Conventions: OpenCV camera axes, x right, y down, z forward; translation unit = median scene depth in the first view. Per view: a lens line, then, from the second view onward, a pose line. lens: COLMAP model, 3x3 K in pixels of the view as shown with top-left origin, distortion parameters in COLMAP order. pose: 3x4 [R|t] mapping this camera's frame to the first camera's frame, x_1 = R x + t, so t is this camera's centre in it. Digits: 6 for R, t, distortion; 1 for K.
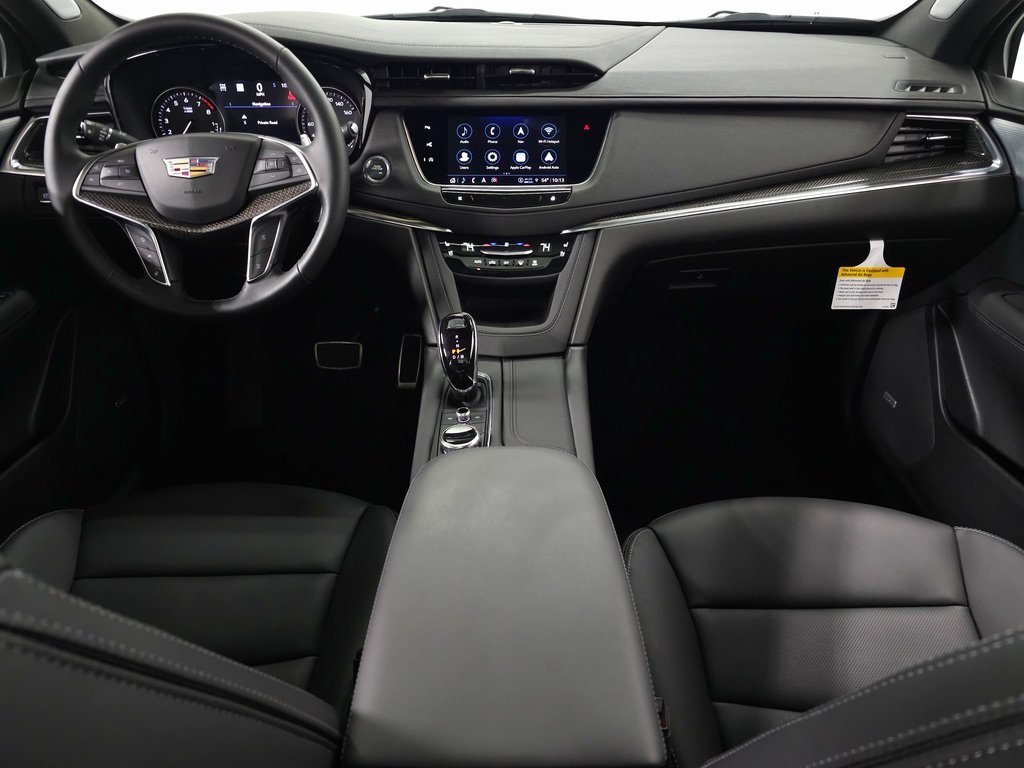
lens RADIAL K [[705.7, 0, 516.7], [0, 705.7, 394.1], [0, 0, 1]] dist [0.053047, -0.050699]
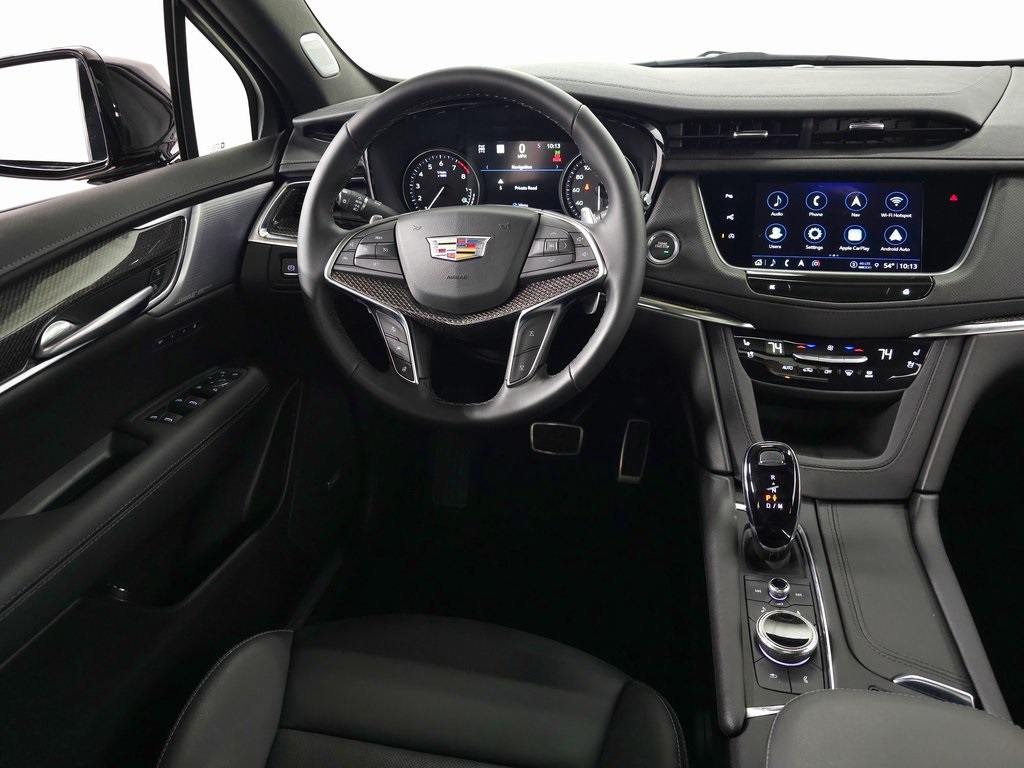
lens RADIAL K [[705.7, 0, 514.5], [0, 705.7, 383.5], [0, 0, 1]] dist [0.053047, -0.050699]
pose [[0.973840, 0.068982, -0.216512, -0.173737], [-0.083029, 0.994947, -0.056456, -0.102364], [0.211523, 0.072955, 0.974646, 0.190139]]
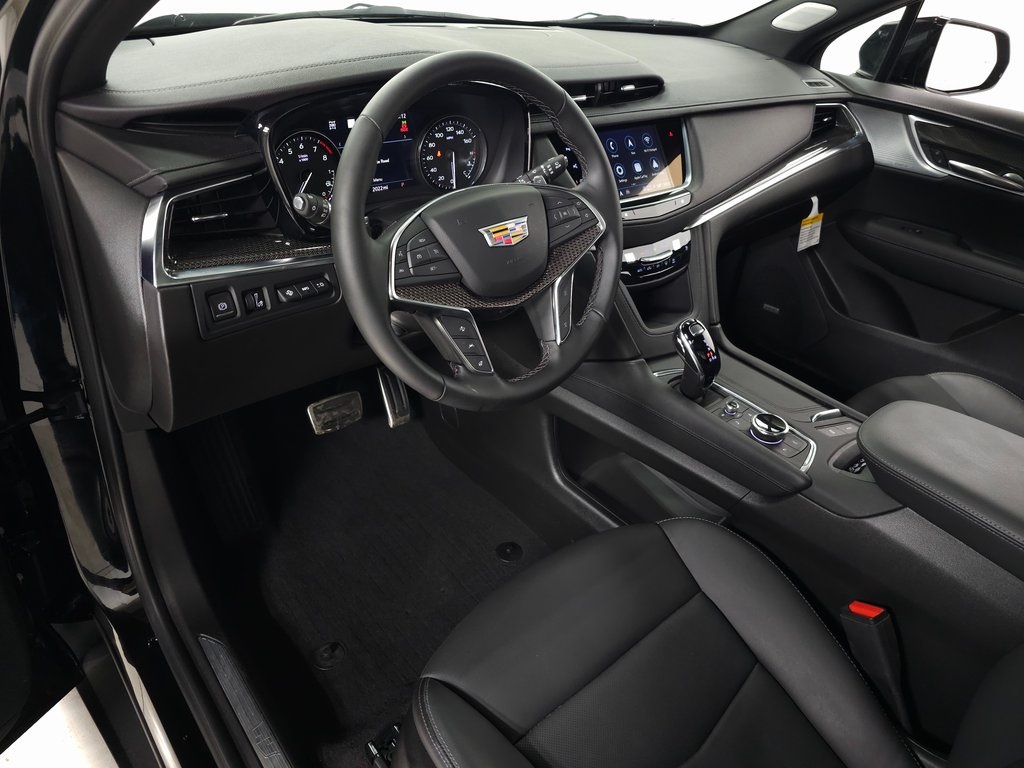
lens RADIAL K [[705.7, 0, 500.7], [0, 705.7, 371.2], [0, 0, 1]] dist [0.053047, -0.050699]
pose [[0.761528, -0.285792, 0.581720, -0.864599], [0.265775, 0.956298, 0.121893, -0.226526], [-0.591134, 0.061782, 0.804204, 0.282156]]
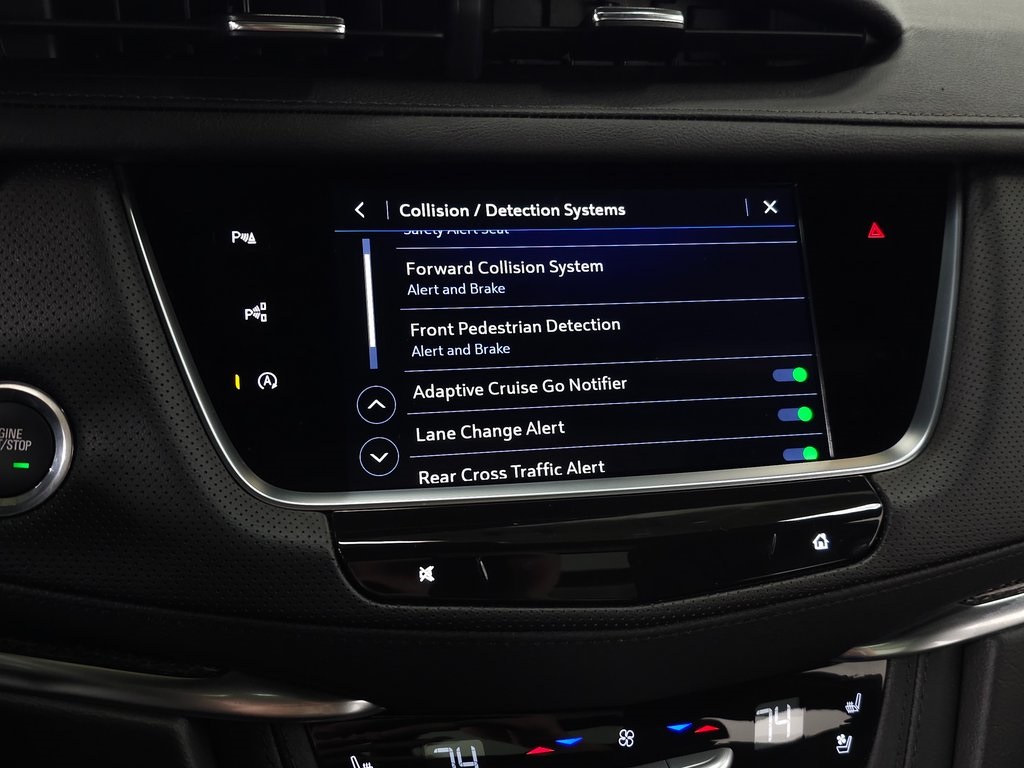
lens RADIAL K [[1041.2, 0, 520.2], [0, 1041.2, 379.4], [0, 0, 1]] dist [0.021589, 0.000000]
pose [[0.971791, -0.044300, 0.231645, -0.119623], [0.063550, 0.995057, -0.076310, -0.300936], [-0.227120, 0.088878, 0.969803, 0.664323]]
